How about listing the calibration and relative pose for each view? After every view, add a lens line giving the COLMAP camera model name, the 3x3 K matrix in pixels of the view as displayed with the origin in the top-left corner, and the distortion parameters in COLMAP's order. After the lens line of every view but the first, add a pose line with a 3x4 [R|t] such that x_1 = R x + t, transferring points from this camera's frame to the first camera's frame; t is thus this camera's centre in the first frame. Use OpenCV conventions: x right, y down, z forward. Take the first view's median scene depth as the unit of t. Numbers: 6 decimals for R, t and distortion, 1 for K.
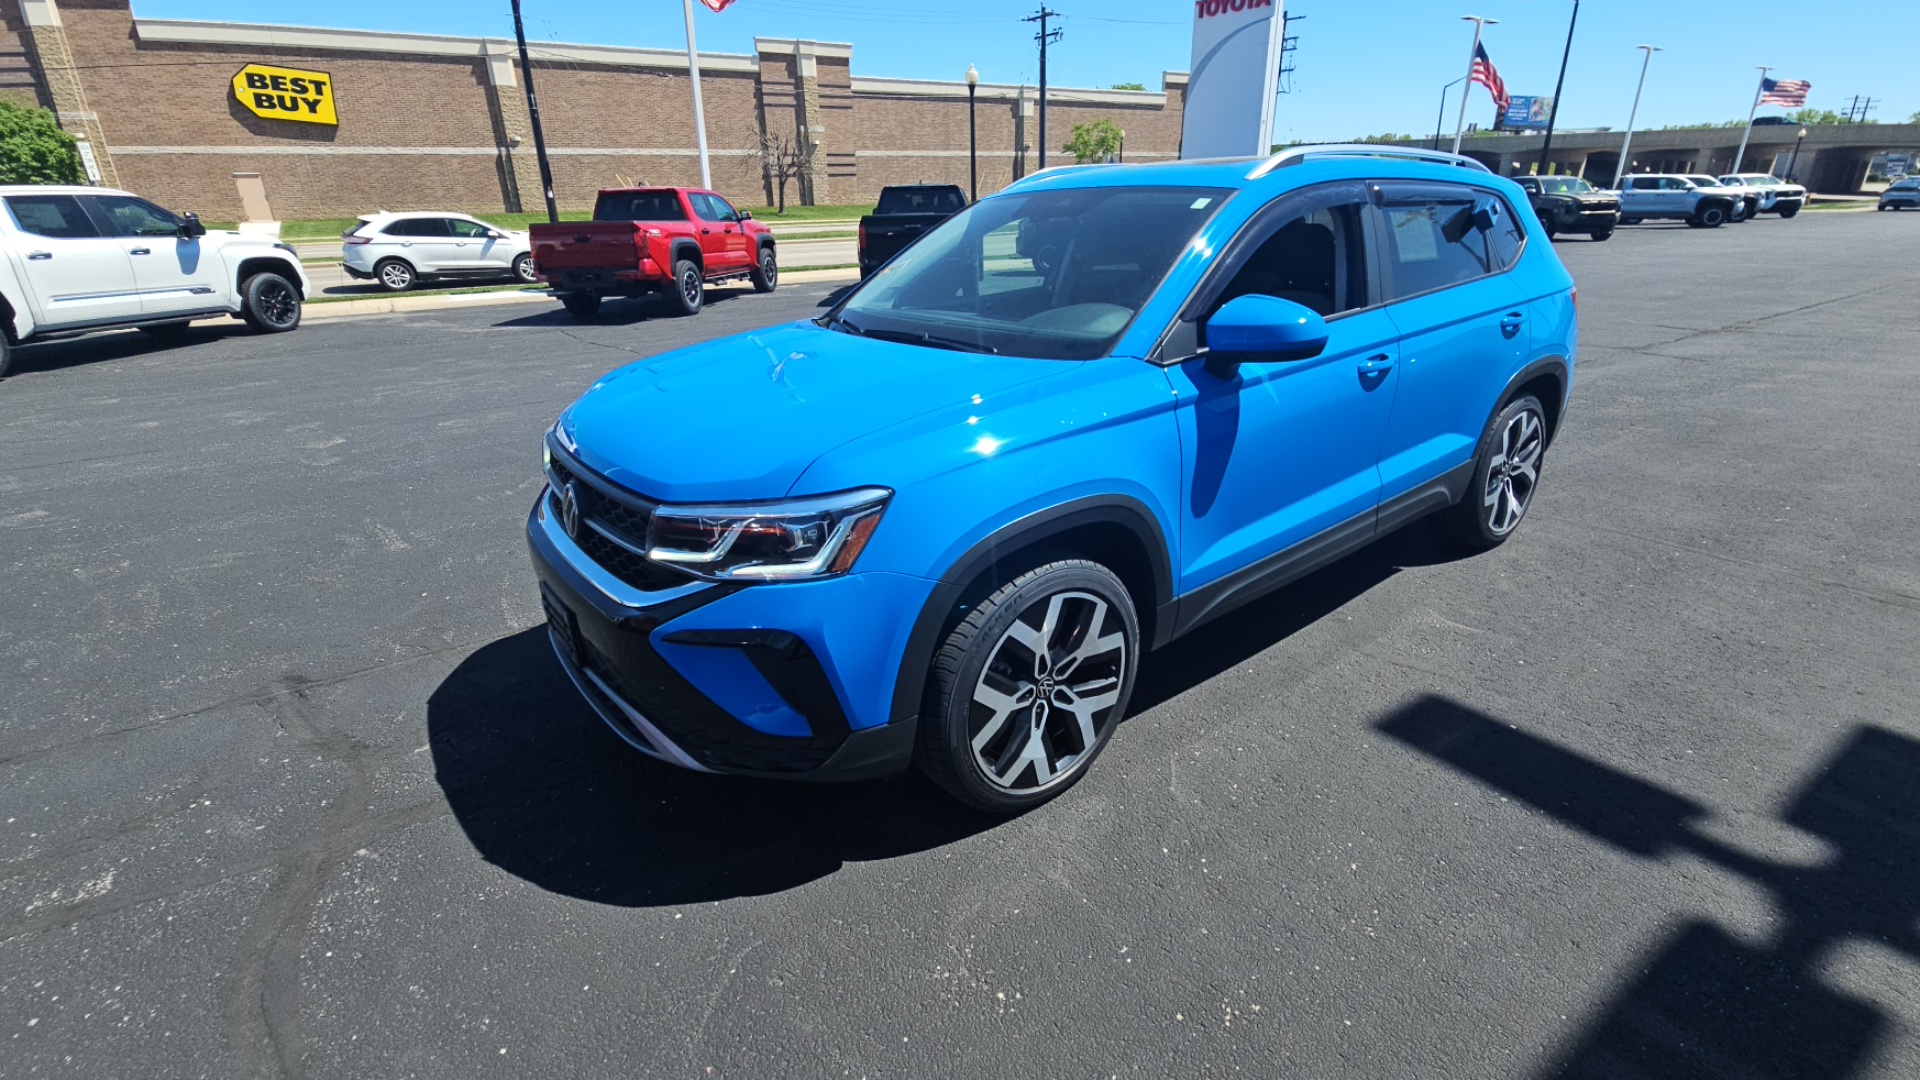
lens RADIAL K [[858.8, 0, 982.3], [0, 858.8, 548.7], [0, 0, 1]] dist [0.009690, -0.007758]
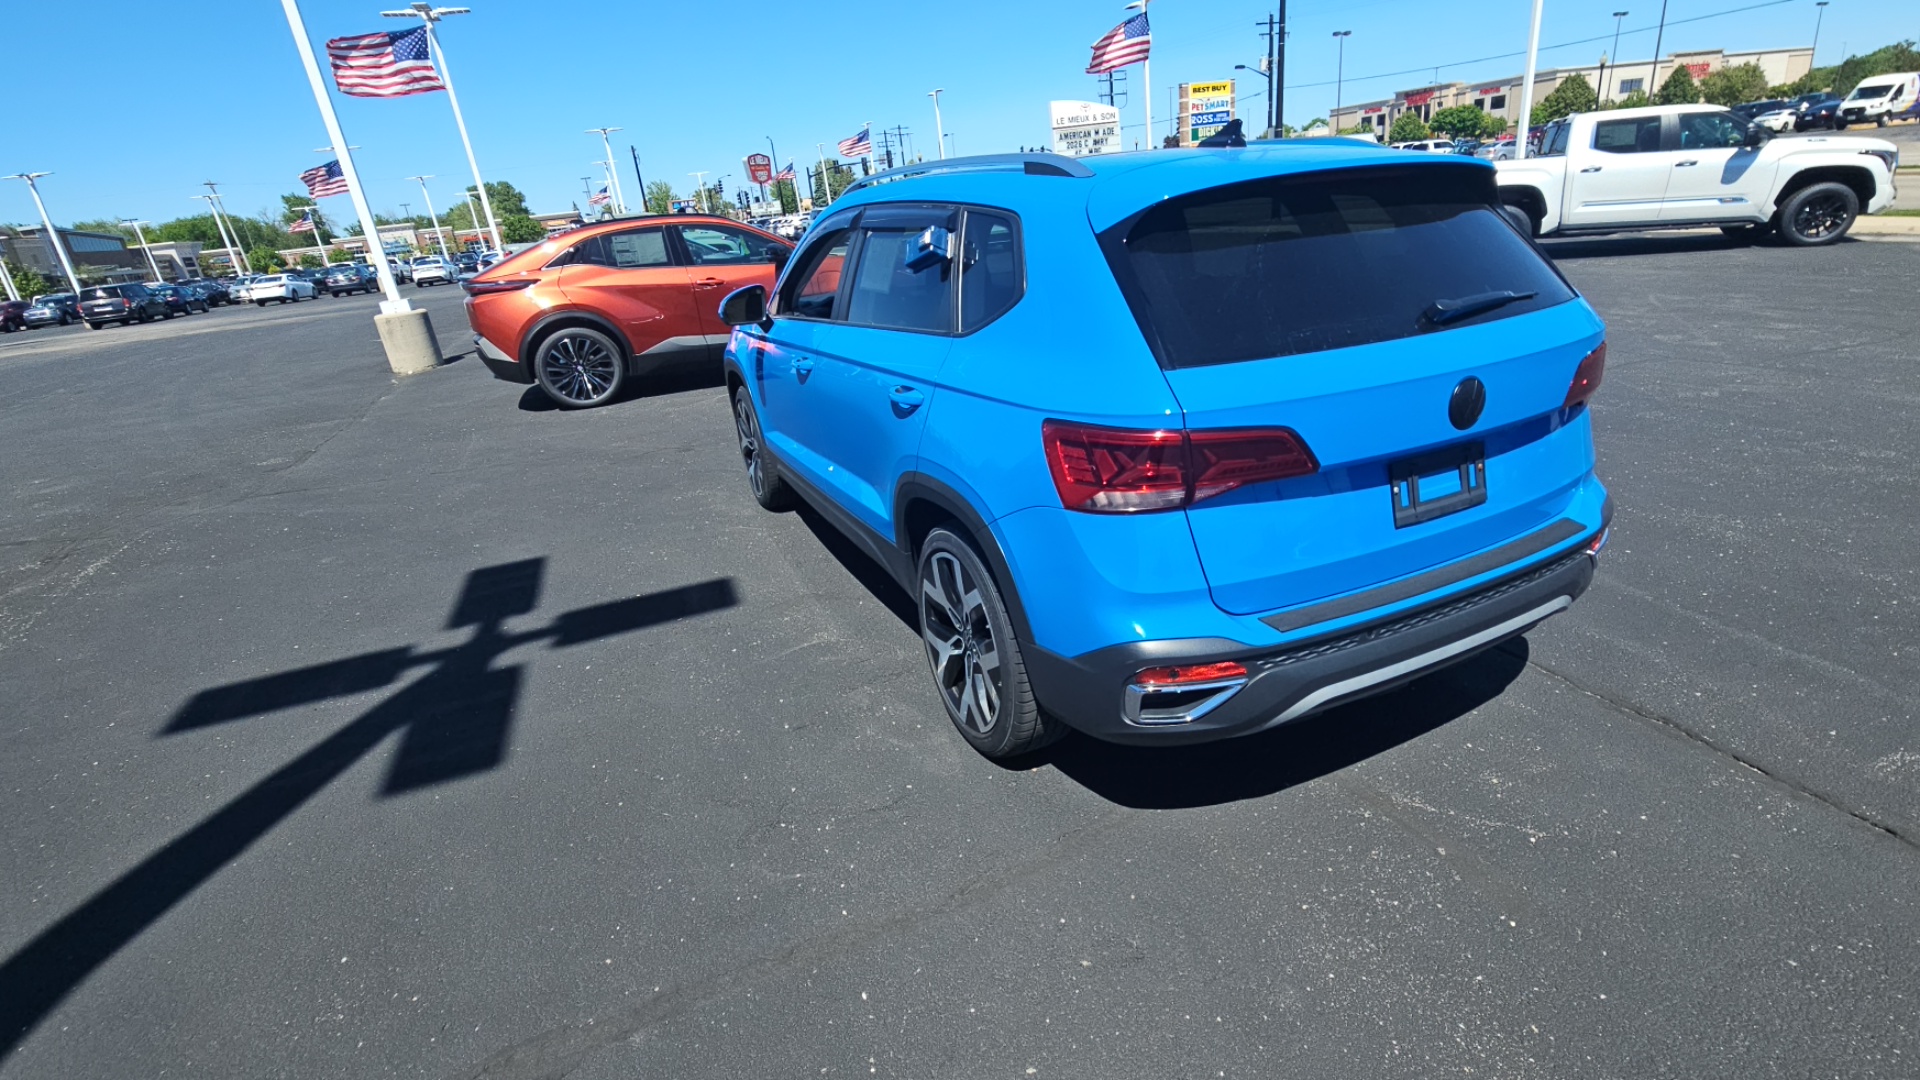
lens RADIAL K [[858.8, 0, 978.2], [0, 858.8, 547.4], [0, 0, 1]] dist [0.009690, -0.007758]
pose [[-0.210126, 0.403929, -0.890331, 0.342867], [-0.283002, 0.846546, 0.450855, -0.132011], [0.935819, 0.346702, -0.063569, 0.301208]]
